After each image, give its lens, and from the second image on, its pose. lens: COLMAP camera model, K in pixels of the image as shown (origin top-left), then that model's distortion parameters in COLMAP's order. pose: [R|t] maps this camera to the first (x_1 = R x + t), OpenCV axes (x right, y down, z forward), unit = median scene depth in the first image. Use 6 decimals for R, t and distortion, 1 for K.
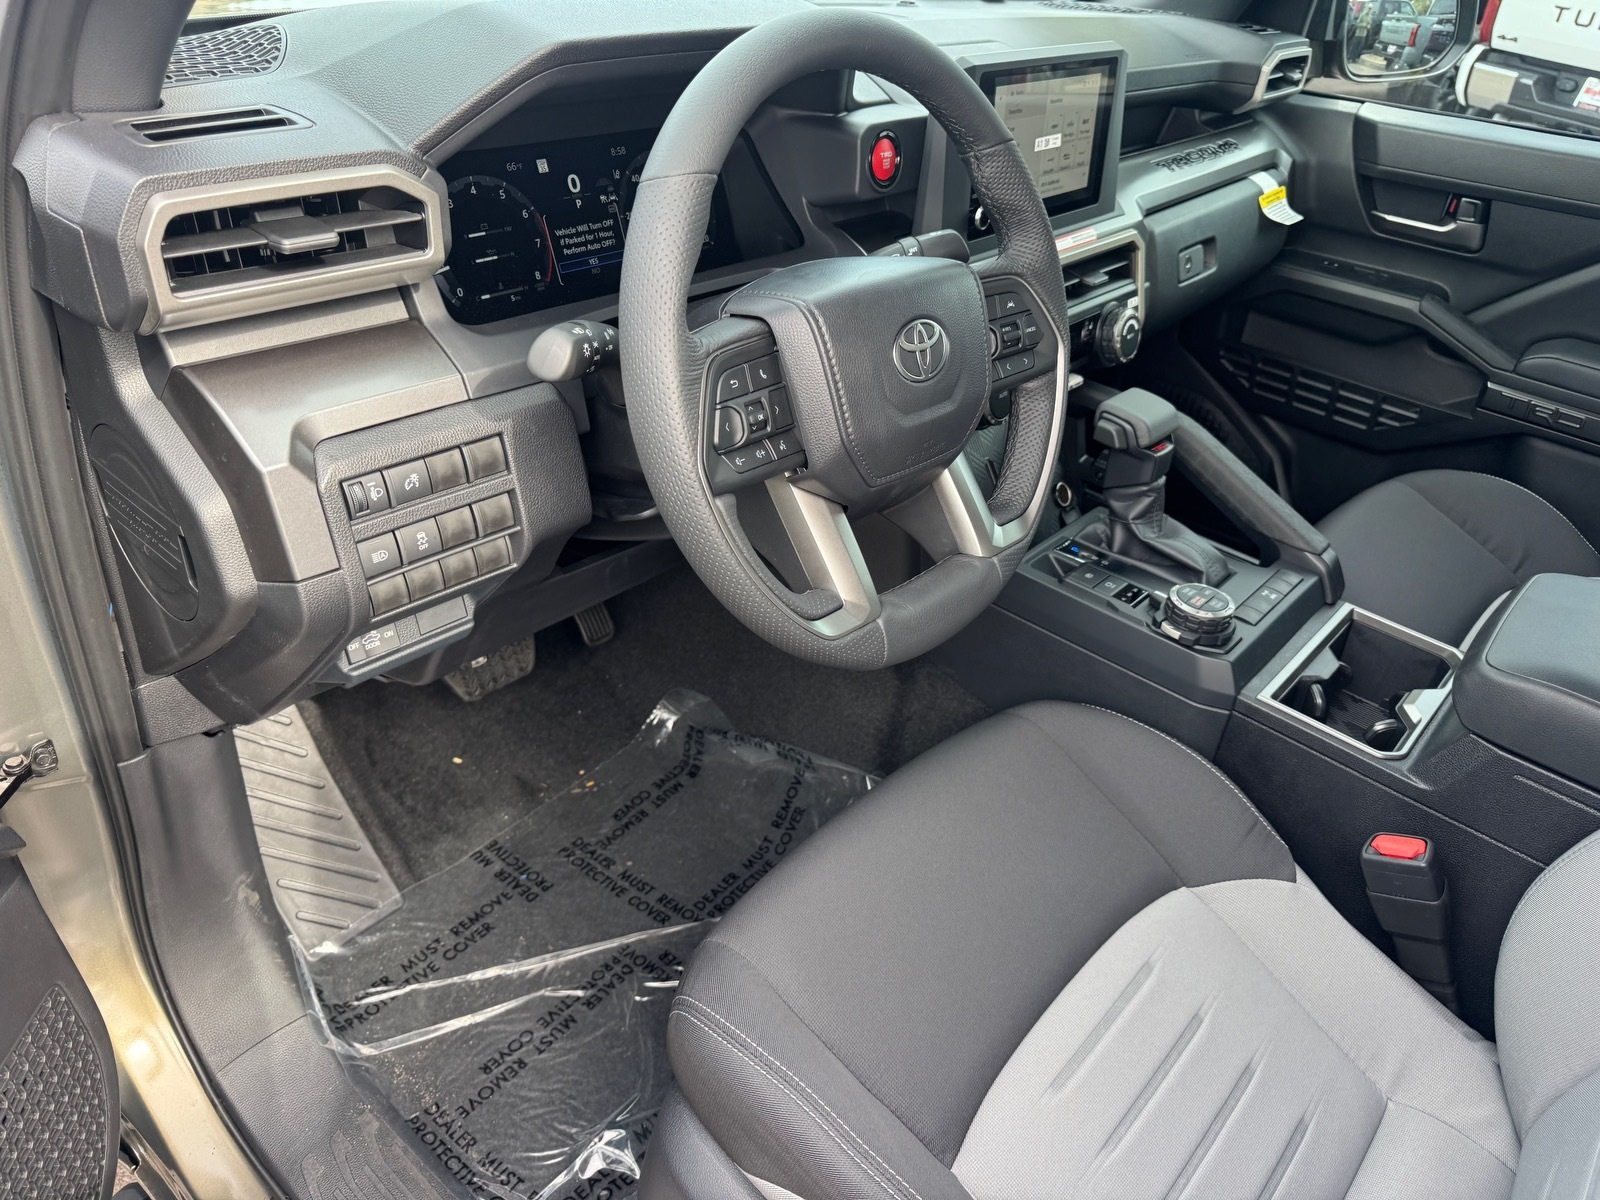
lens RADIAL K [[1116.5, 0, 824.1], [0, 1116.5, 637.1], [0, 0, 1]] dist [0.072443, -0.083380]
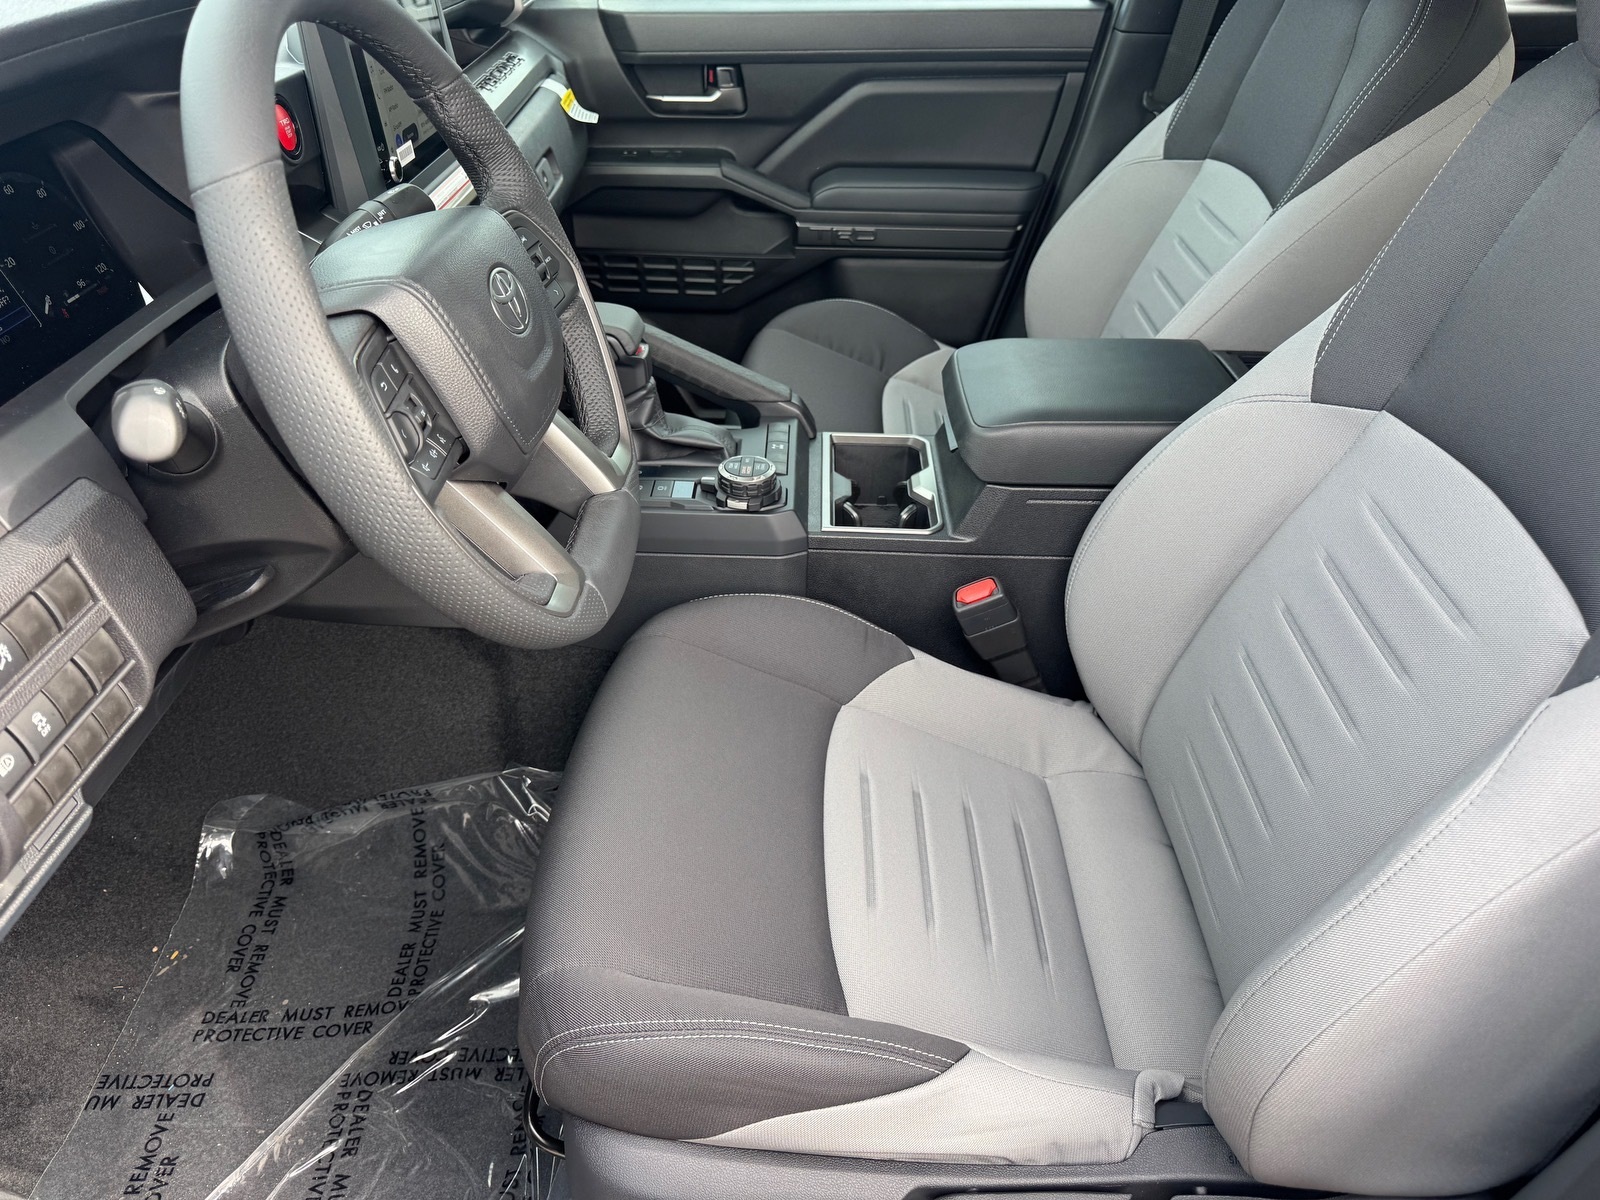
lens RADIAL K [[1116.5, 0, 824.1], [0, 1116.5, 637.1], [0, 0, 1]] dist [0.072443, -0.083380]
pose [[0.767338, -0.431142, 0.474667, -0.185914], [0.404363, 0.899840, 0.163643, -0.031571], [-0.497678, 0.066369, 0.864819, 0.030042]]
